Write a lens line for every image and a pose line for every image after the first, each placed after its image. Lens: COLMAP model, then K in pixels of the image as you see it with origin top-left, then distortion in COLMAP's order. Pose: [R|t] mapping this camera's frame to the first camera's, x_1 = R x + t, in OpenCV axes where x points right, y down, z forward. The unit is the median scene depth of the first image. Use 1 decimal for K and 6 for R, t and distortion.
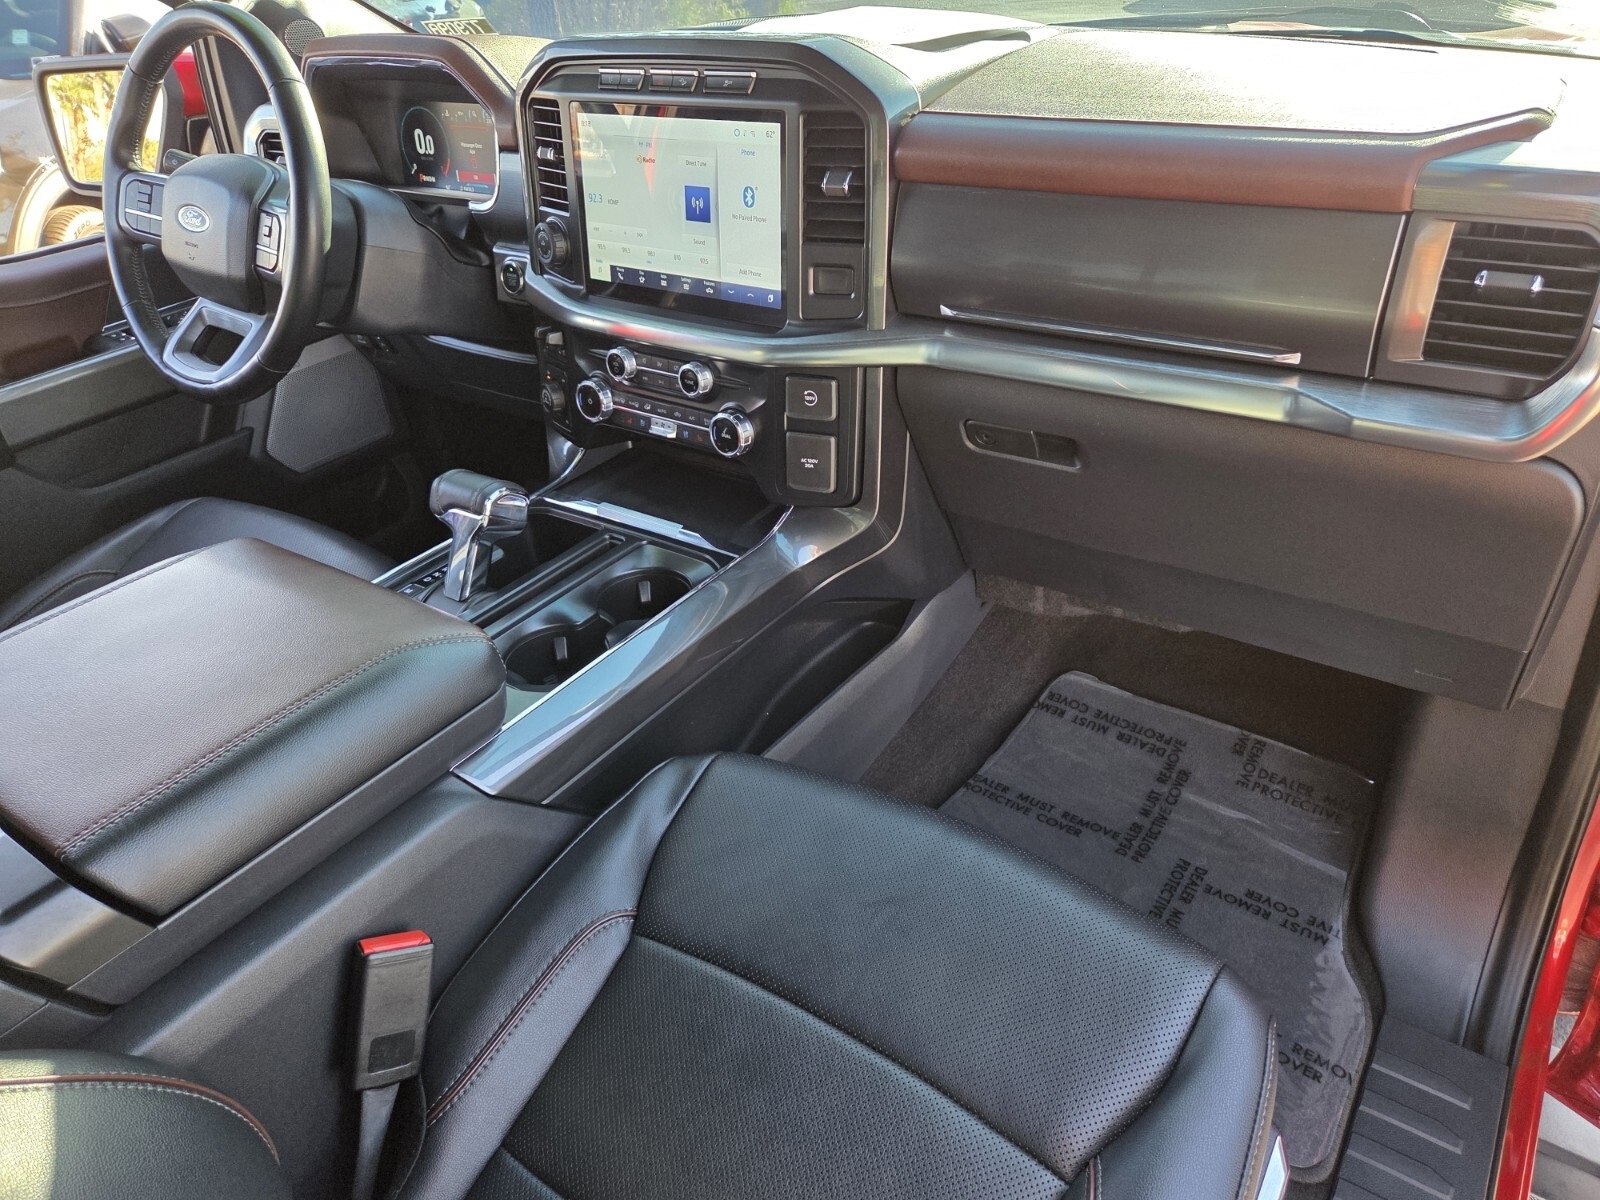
lens RADIAL K [[1104.4, 0, 778.7], [0, 1104.4, 568.0], [0, 0, 1]] dist [0.033842, 0.003070]
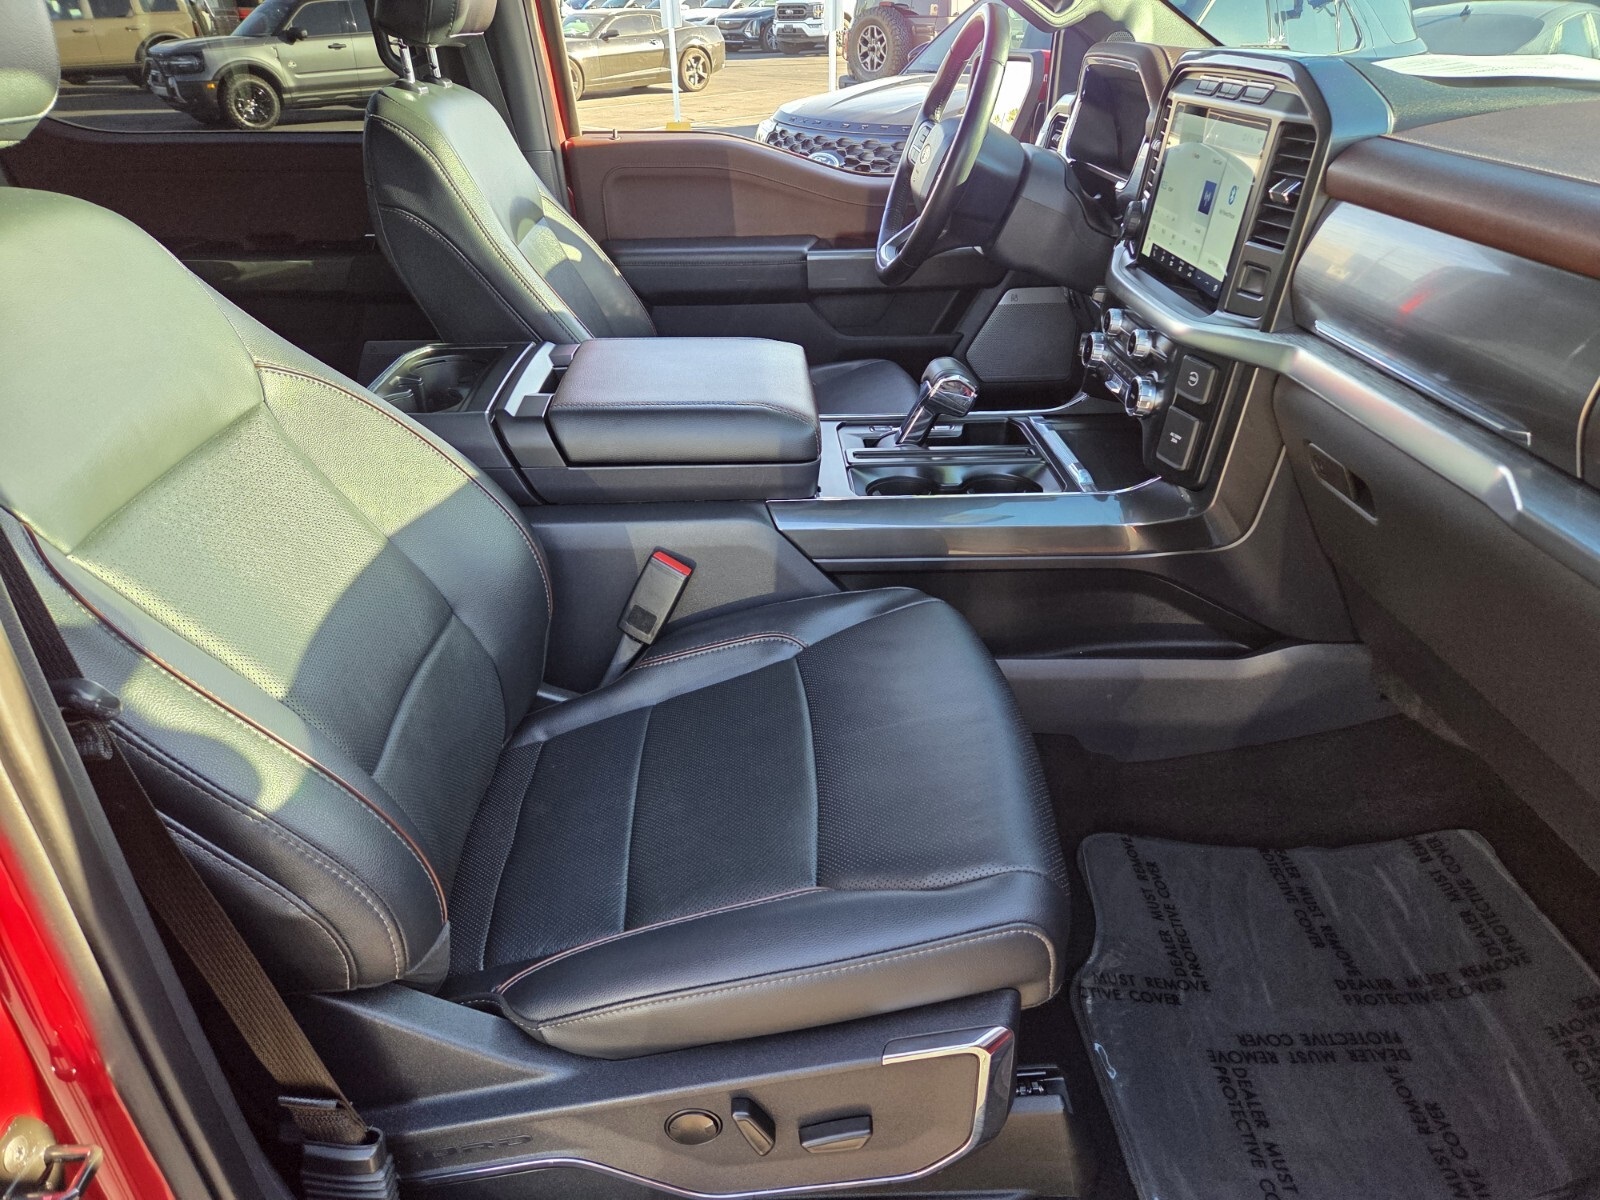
lens RADIAL K [[1104.4, 0, 778.7], [0, 1104.4, 568.0], [0, 0, 1]] dist [0.033842, 0.003070]
pose [[0.601070, 0.413311, -0.684024, 0.575416], [-0.439859, 0.885680, 0.148643, 0.027115], [0.667262, 0.211529, 0.714155, -0.015859]]
